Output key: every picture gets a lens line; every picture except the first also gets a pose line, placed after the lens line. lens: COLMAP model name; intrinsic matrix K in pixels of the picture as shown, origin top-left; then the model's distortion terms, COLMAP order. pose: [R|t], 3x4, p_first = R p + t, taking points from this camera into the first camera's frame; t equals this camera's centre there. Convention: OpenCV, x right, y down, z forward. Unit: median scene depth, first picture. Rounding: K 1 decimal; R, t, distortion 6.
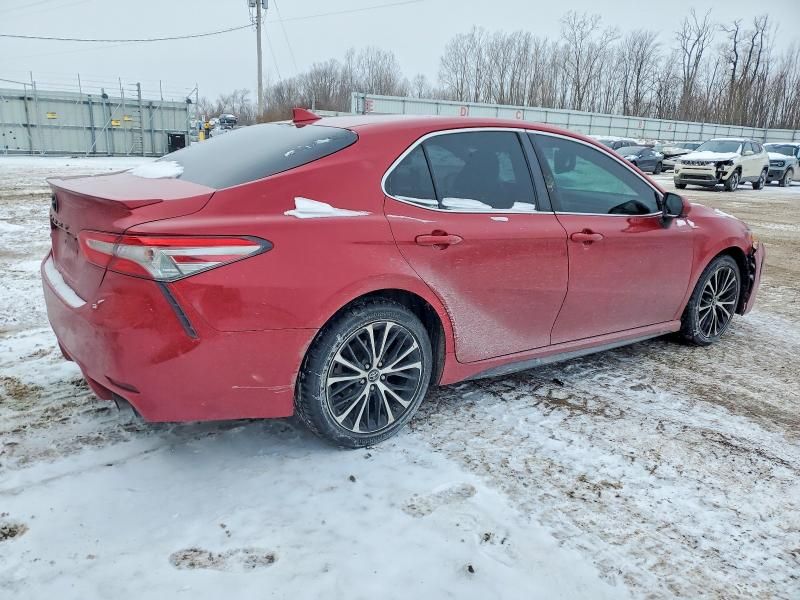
lens RADIAL K [[657.8, 0, 376.5], [0, 657.8, 309.9], [0, 0, 1]] dist [0.025412, -0.002736]
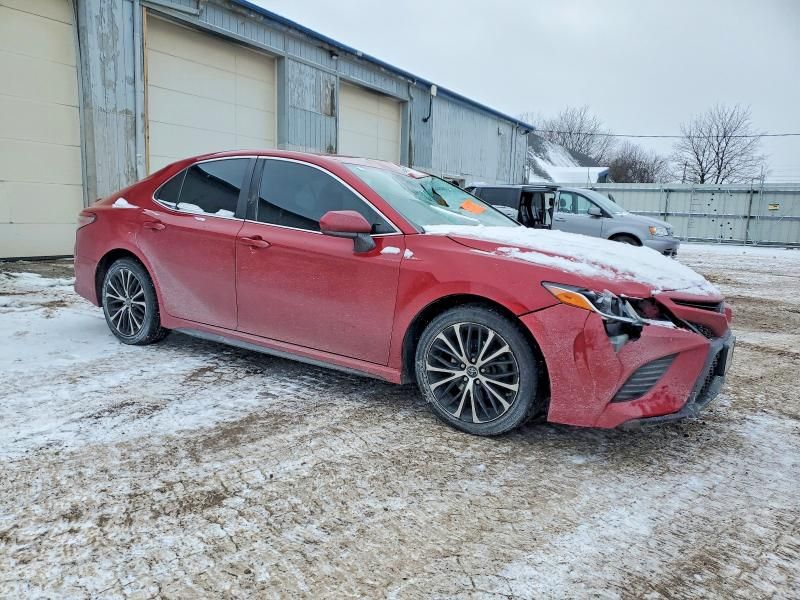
lens RADIAL K [[657.8, 0, 376.5], [0, 657.8, 309.9], [0, 0, 1]] dist [0.025412, -0.002736]
pose [[0.298189, 0.124045, -0.946412, 1.486306], [-0.273997, 0.960914, 0.039617, -0.100764], [0.914335, 0.247501, 0.320522, 0.854619]]
